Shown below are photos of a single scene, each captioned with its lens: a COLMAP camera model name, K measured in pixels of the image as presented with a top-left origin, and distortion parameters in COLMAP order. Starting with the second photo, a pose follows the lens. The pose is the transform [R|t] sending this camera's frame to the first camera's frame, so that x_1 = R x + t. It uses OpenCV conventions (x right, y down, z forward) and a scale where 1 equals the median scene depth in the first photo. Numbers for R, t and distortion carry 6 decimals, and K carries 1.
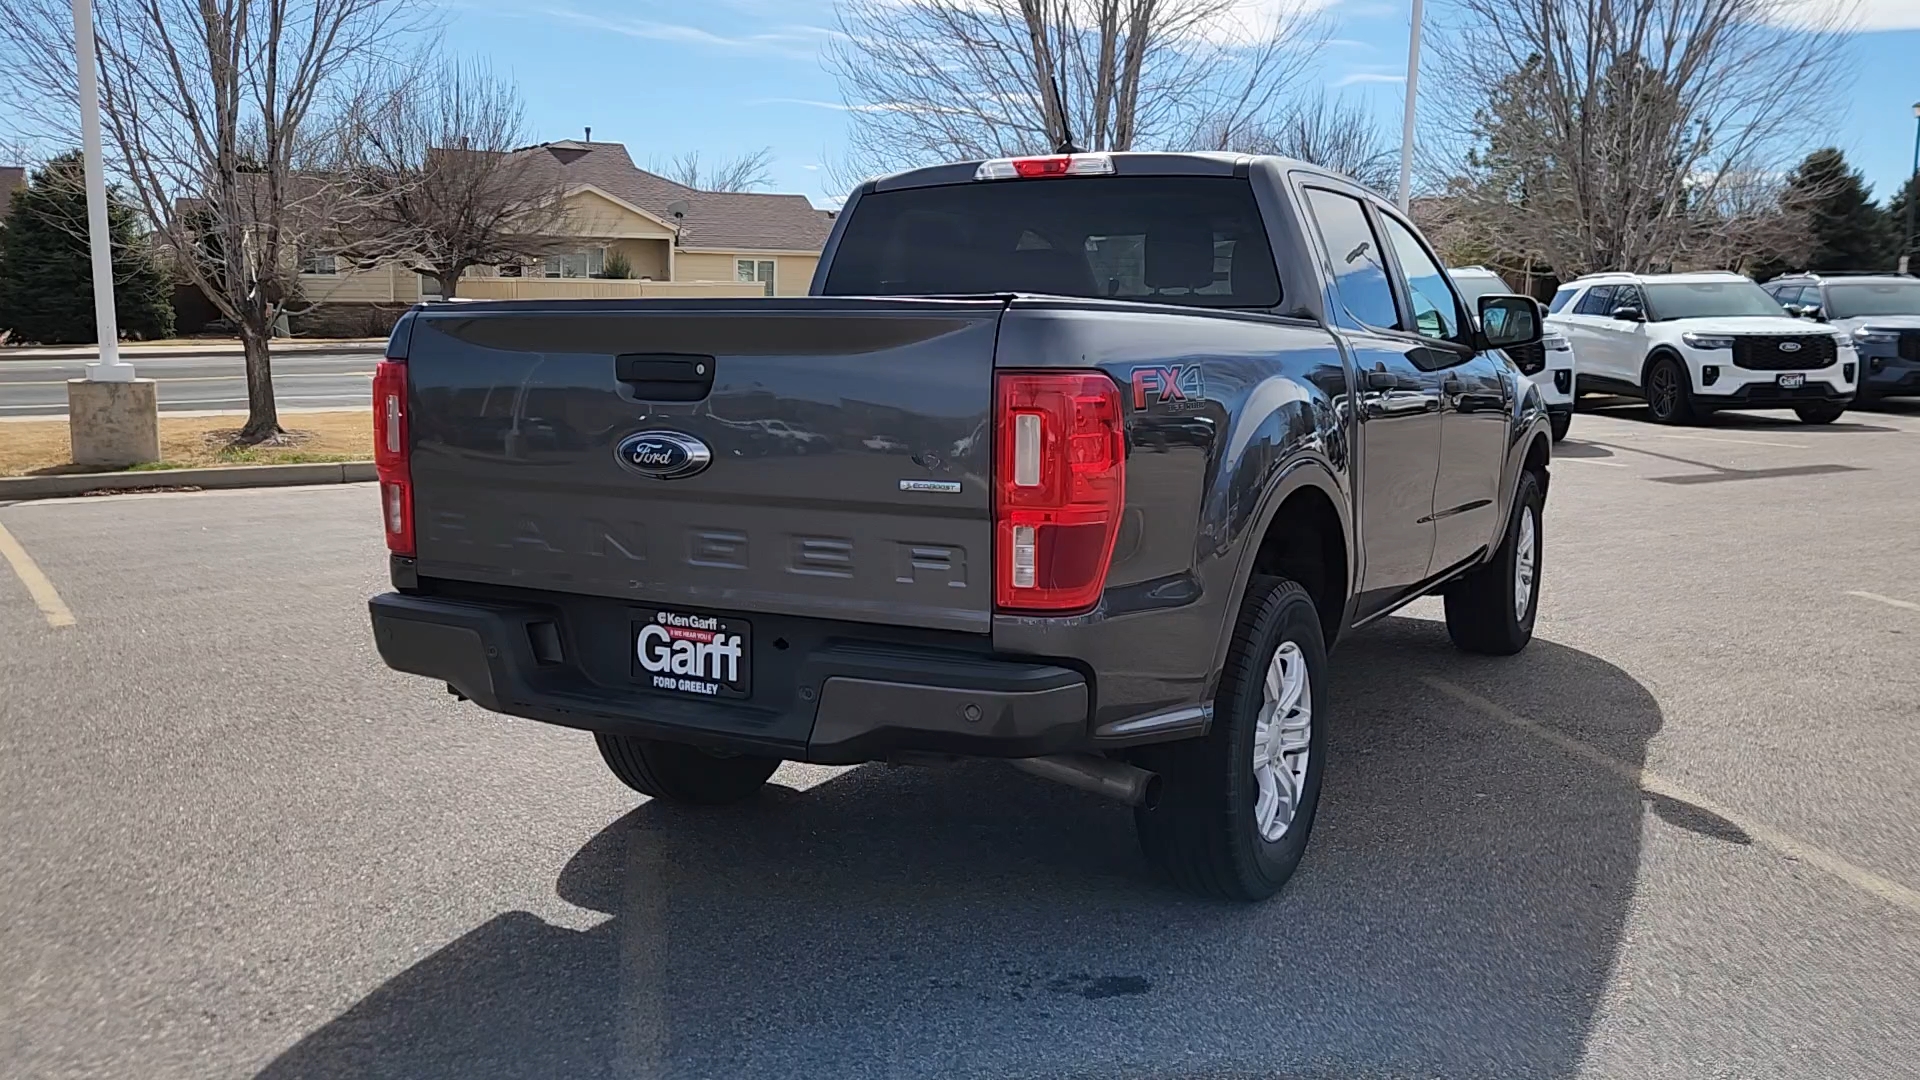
lens RADIAL K [[1625.9, 0, 950.0], [0, 1625.9, 541.8], [0, 0, 1]] dist [0.035511, -0.020714]
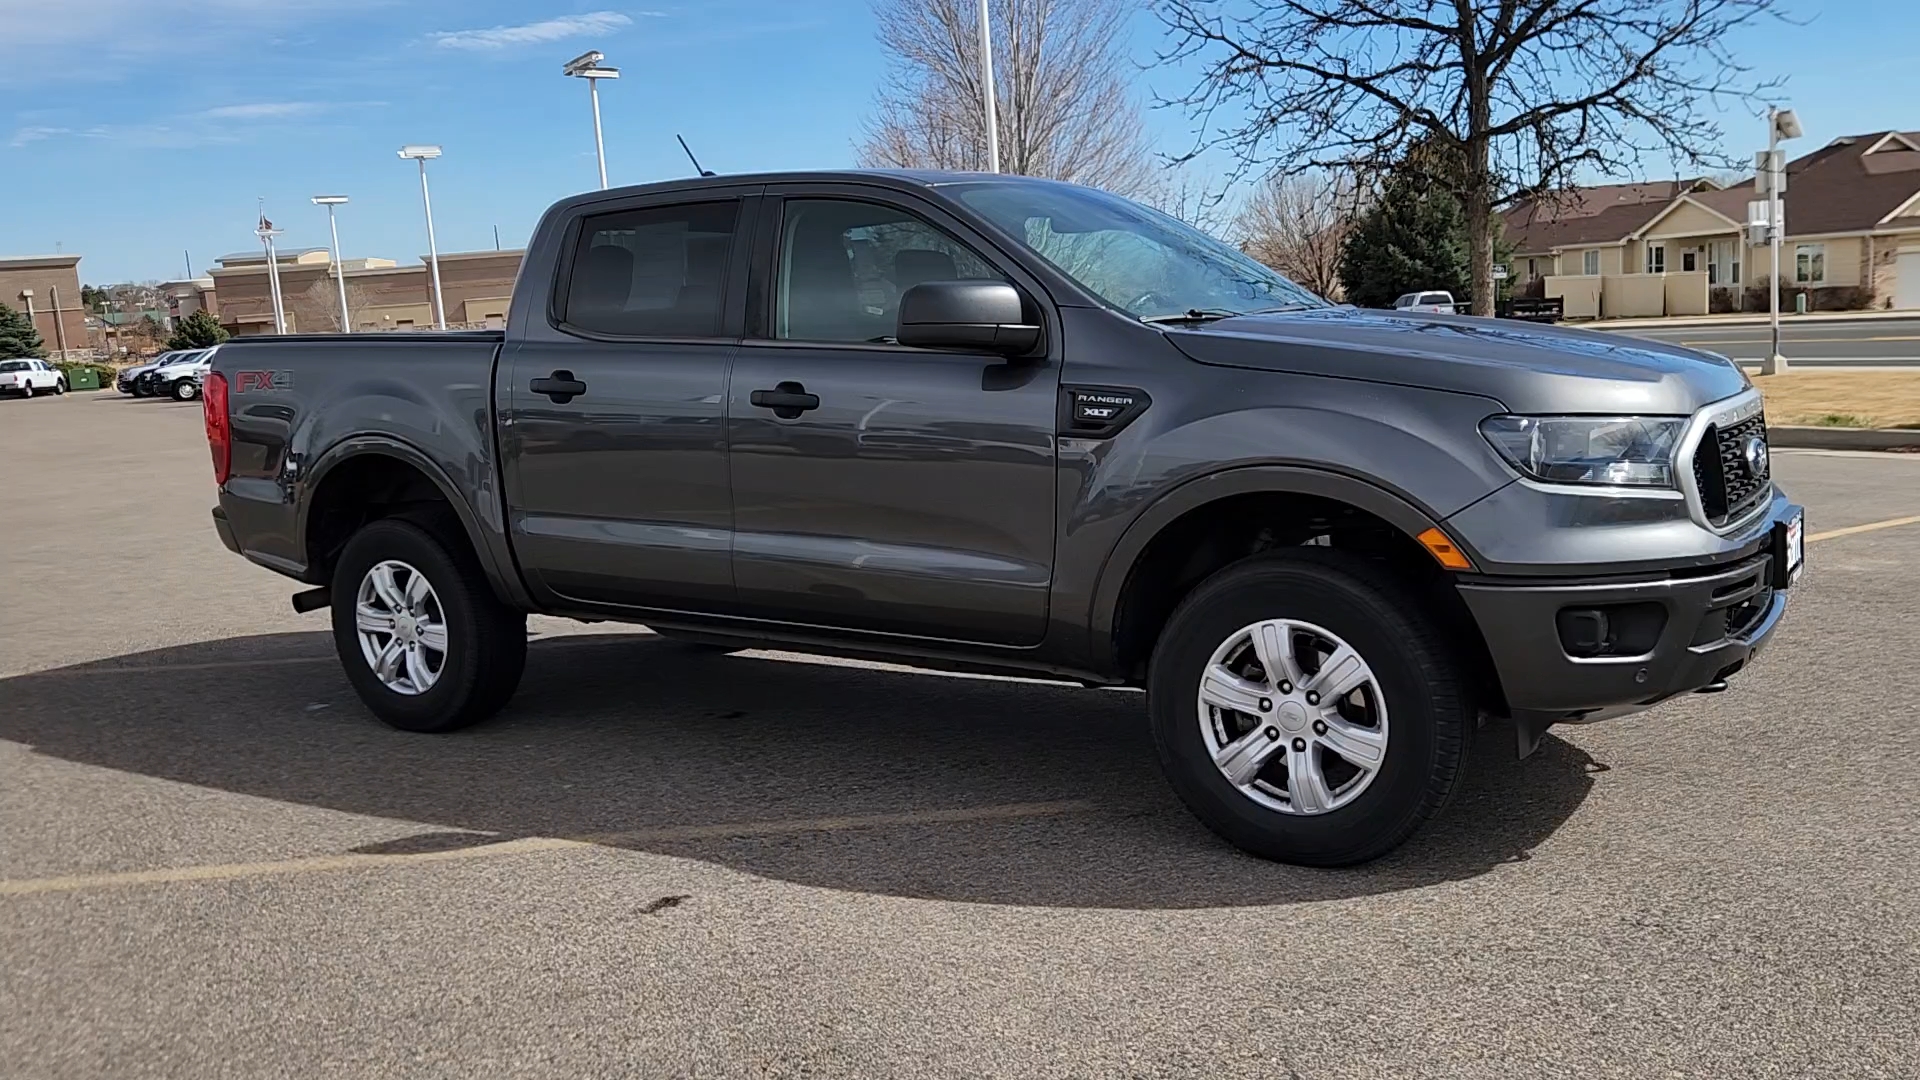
lens RADIAL K [[1626.7, 0, 947.0], [0, 1626.7, 545.7], [0, 0, 1]] dist [0.040315, -0.036291]
pose [[-0.083230, 0.140151, -0.986626, 1.856773], [-0.089017, 0.985057, 0.147438, -0.244423], [0.992547, 0.100097, -0.069511, 1.832391]]
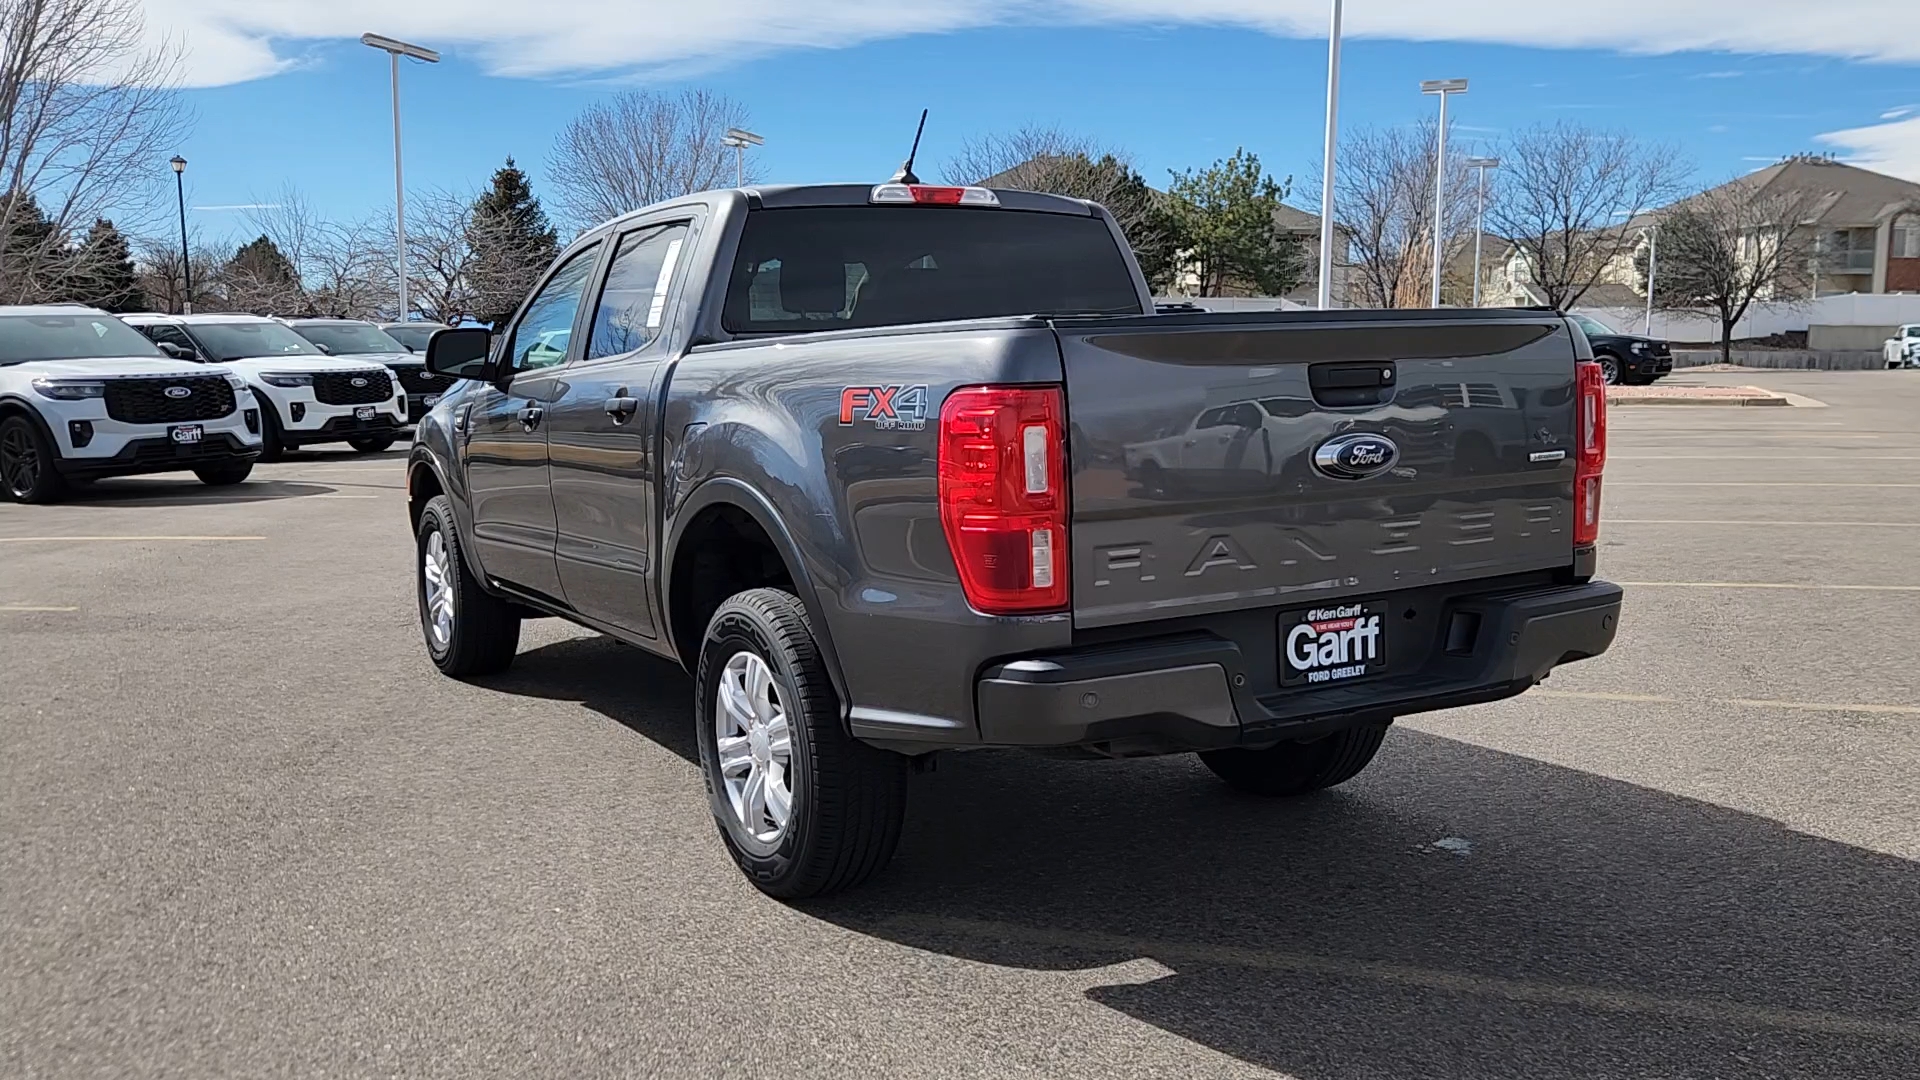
lens RADIAL K [[1628.2, 0, 949.6], [0, 1628.2, 542.5], [0, 0, 1]] dist [0.033507, -0.021136]
pose [[0.513510, -0.115632, 0.850257, -1.178037], [0.138685, 0.989036, 0.050747, -0.084905], [-0.846802, 0.091859, 0.523916, 0.642135]]
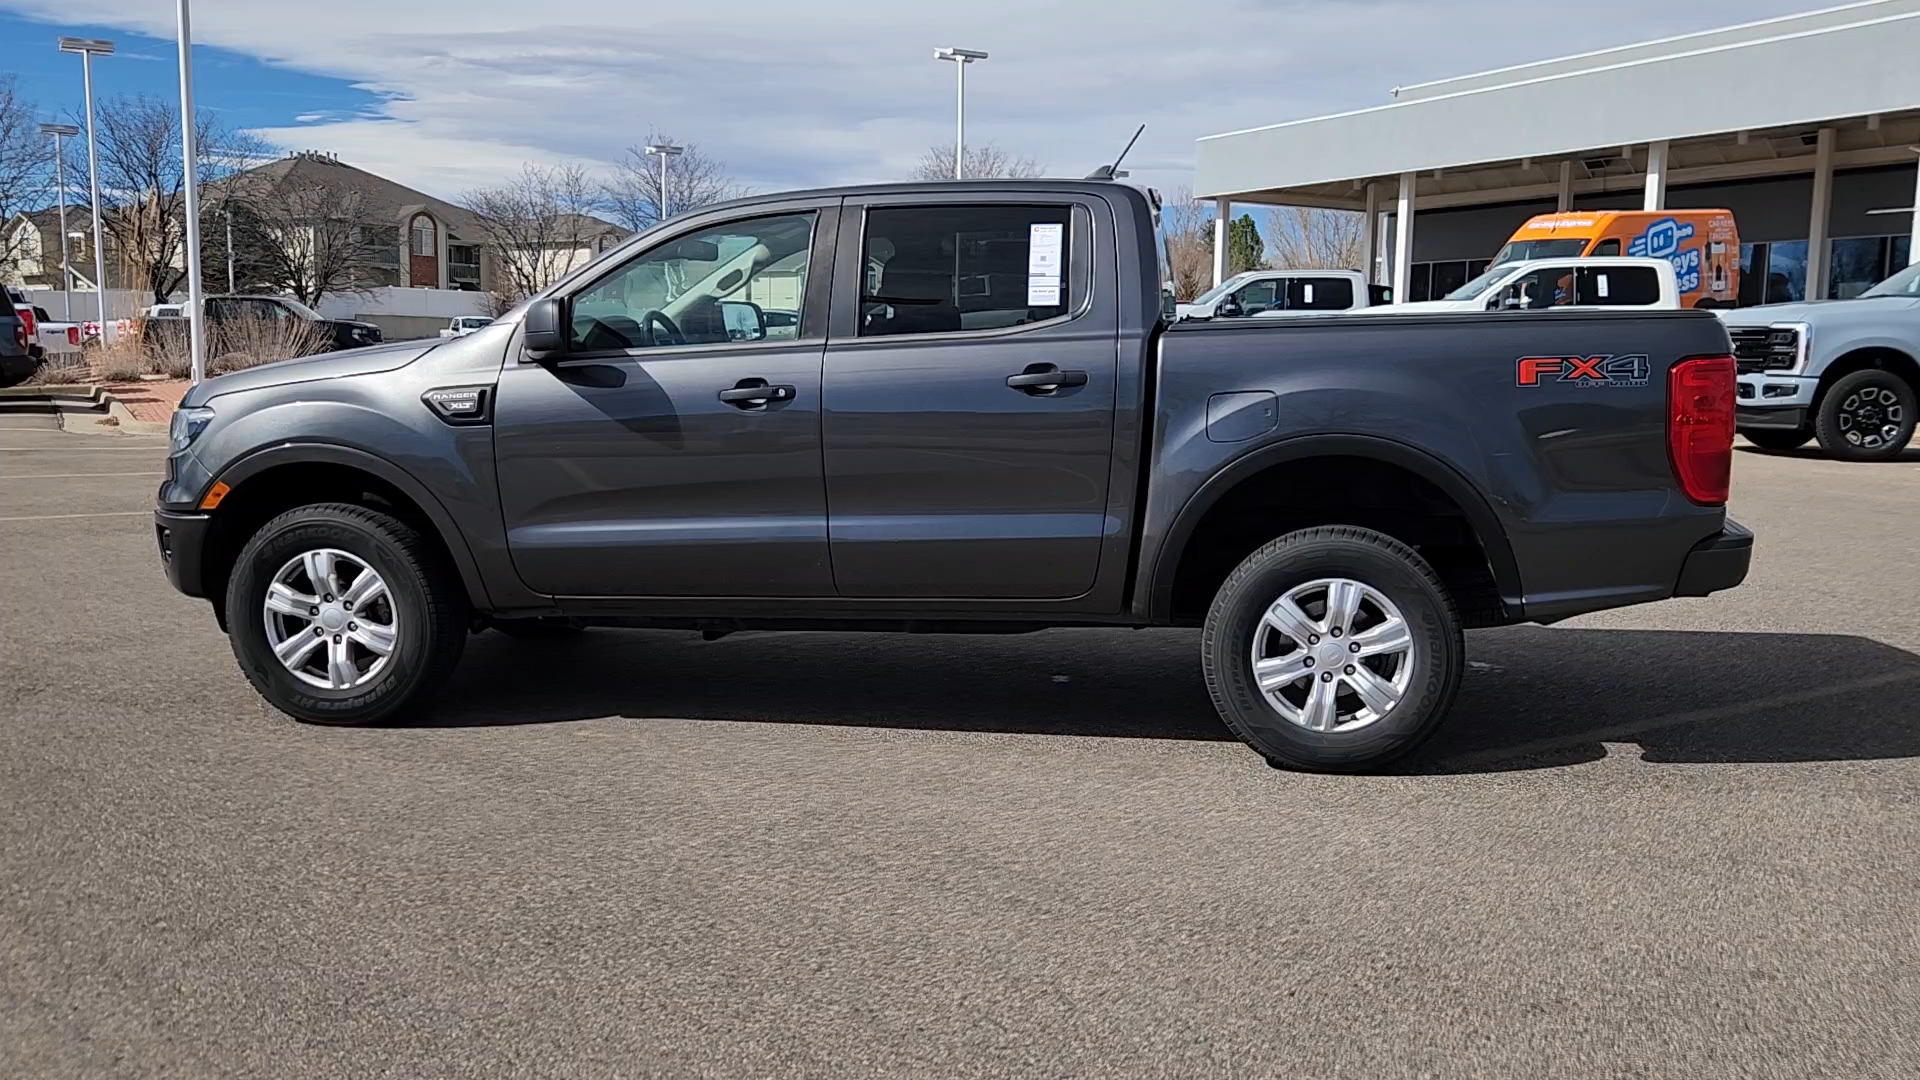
lens RADIAL K [[1628.2, 0, 949.6], [0, 1628.2, 542.5], [0, 0, 1]] dist [0.033507, -0.021136]
pose [[-0.331032, -0.132276, 0.934302, -1.489432], [0.128632, 0.974558, 0.183551, -0.308538], [-0.934811, 0.180942, -0.305595, 2.169706]]
